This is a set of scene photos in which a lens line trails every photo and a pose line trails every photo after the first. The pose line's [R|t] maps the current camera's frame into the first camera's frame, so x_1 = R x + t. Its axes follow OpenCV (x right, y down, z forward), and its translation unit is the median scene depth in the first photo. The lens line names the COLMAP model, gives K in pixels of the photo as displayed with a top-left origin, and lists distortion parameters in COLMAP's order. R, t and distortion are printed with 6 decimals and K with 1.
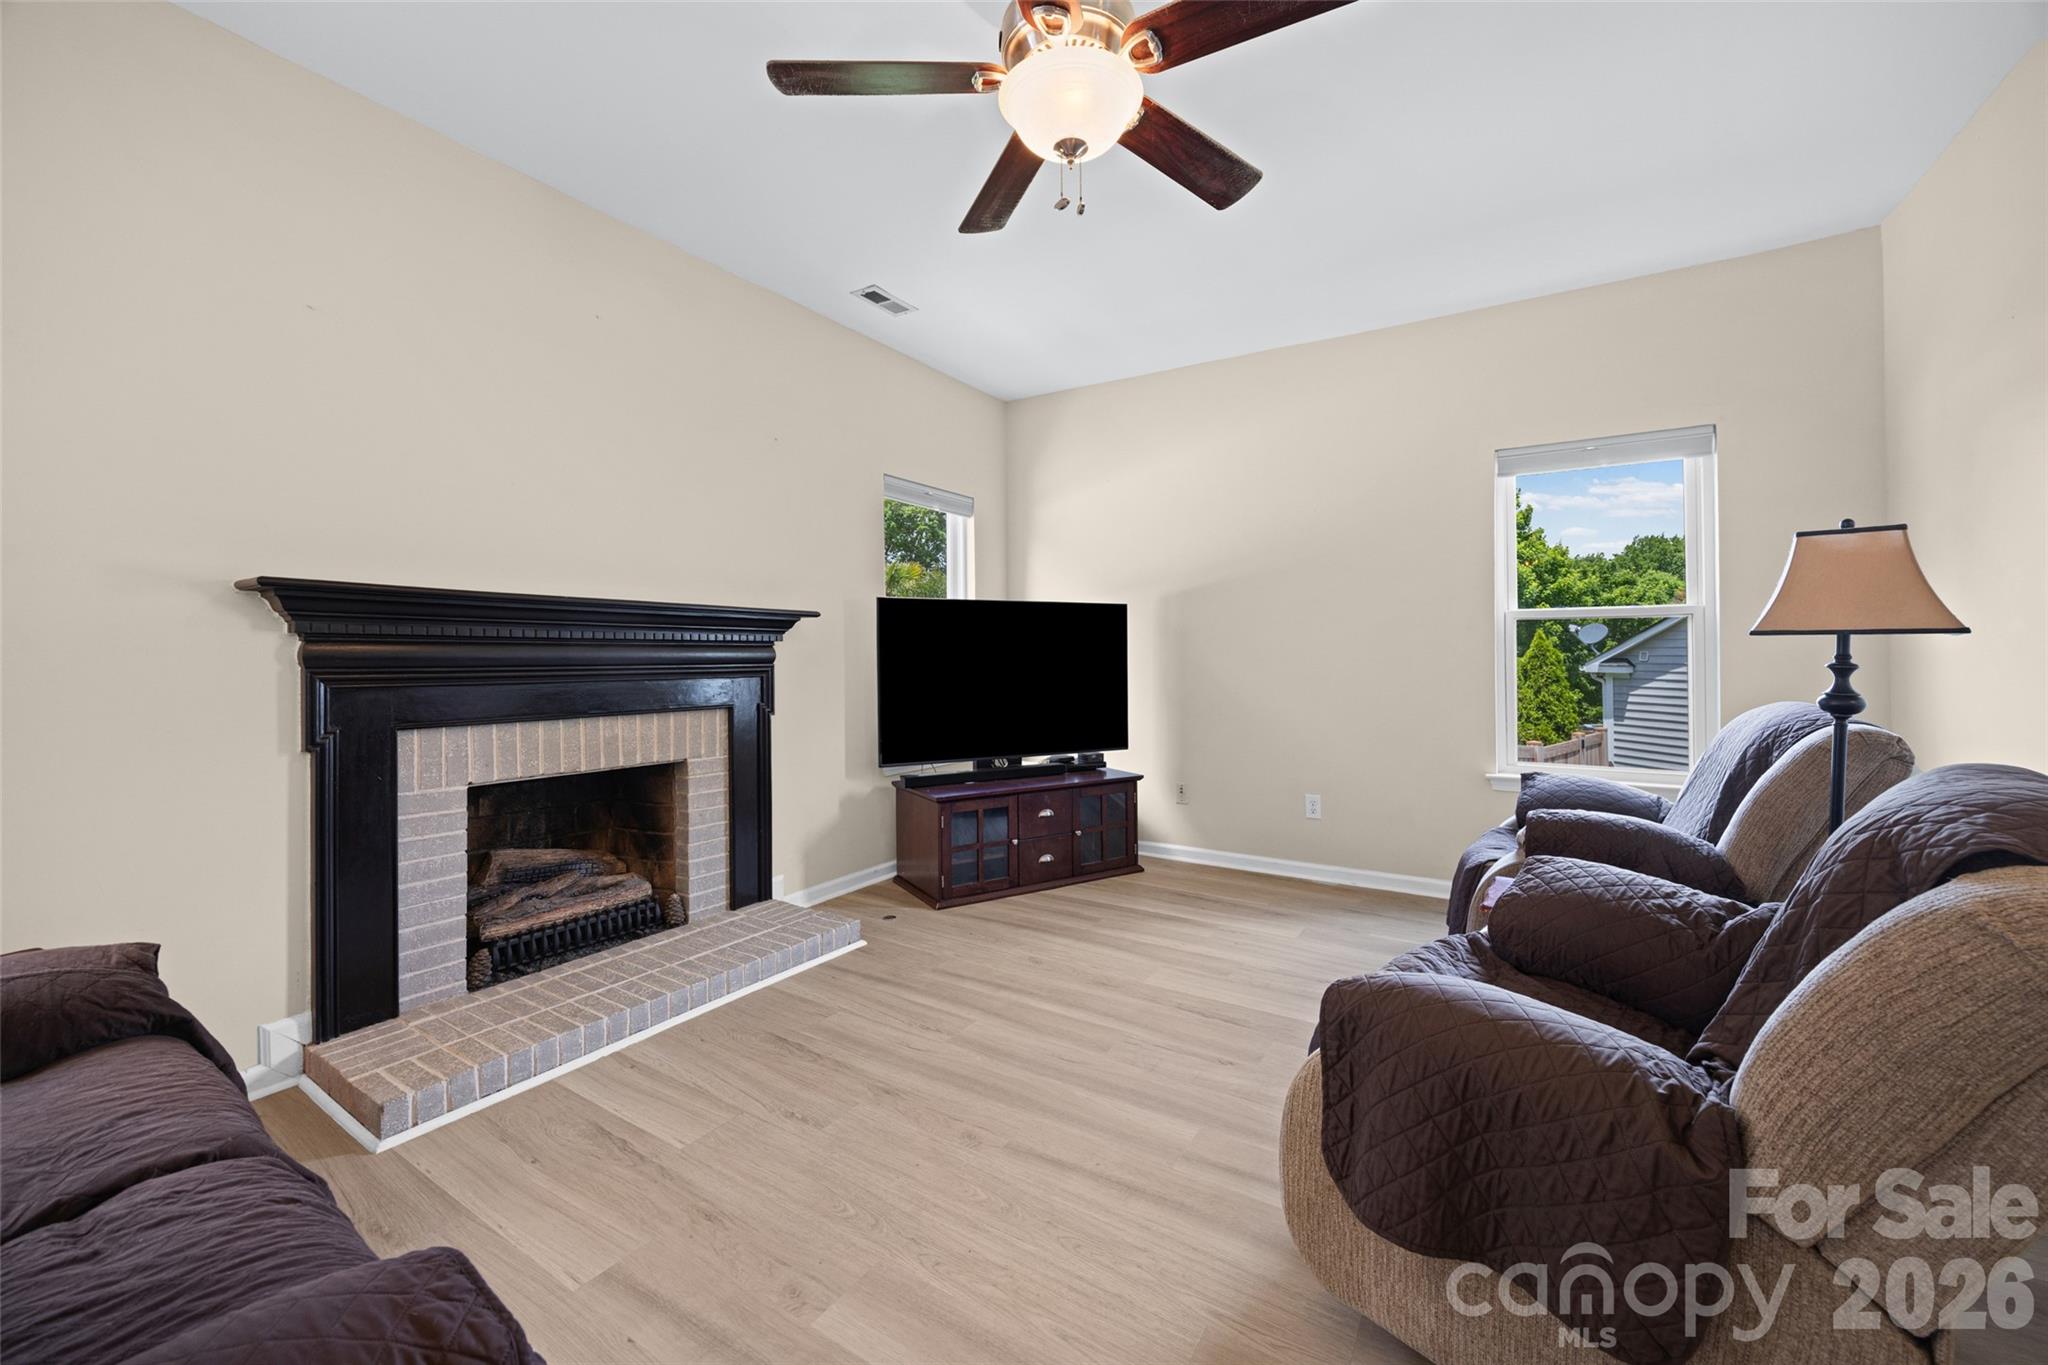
lens RADIAL K [[792.7, 0, 1061.2], [0, 792.7, 644.4], [0, 0, 1]] dist [0.001702, -0.000270]
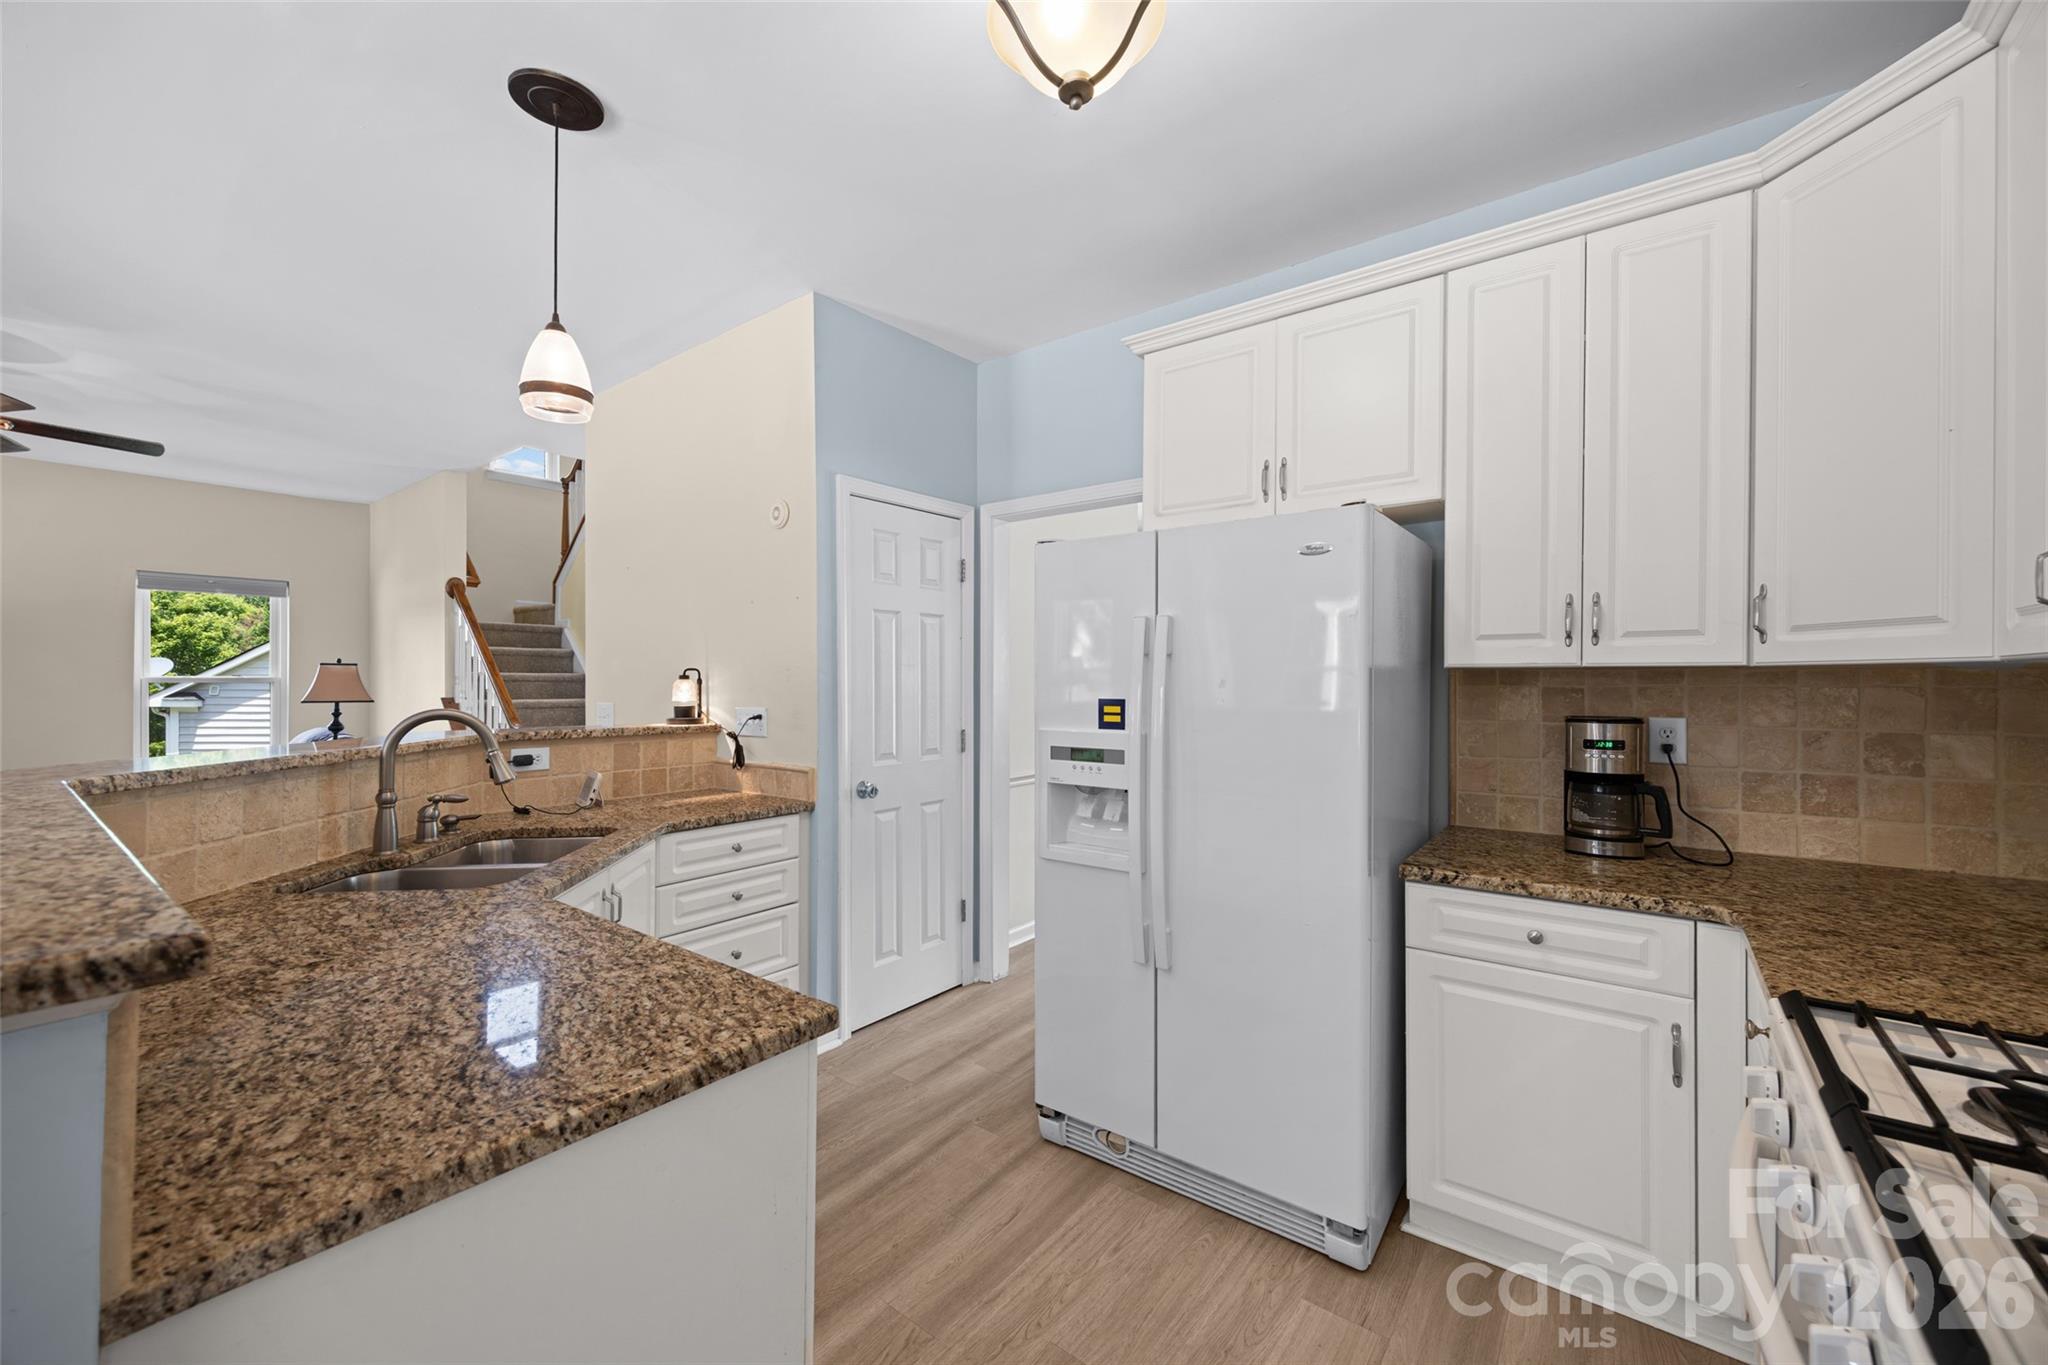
lens RADIAL K [[792.7, 0, 1064.0], [0, 792.7, 682.4], [0, 0, 1]] dist [0.001702, -0.000270]
pose [[0.108609, -0.000566, 0.994084, -0.853977], [-0.016279, 0.999865, 0.002348, -0.074911], [-0.993951, -0.016438, 0.108585, -1.044714]]
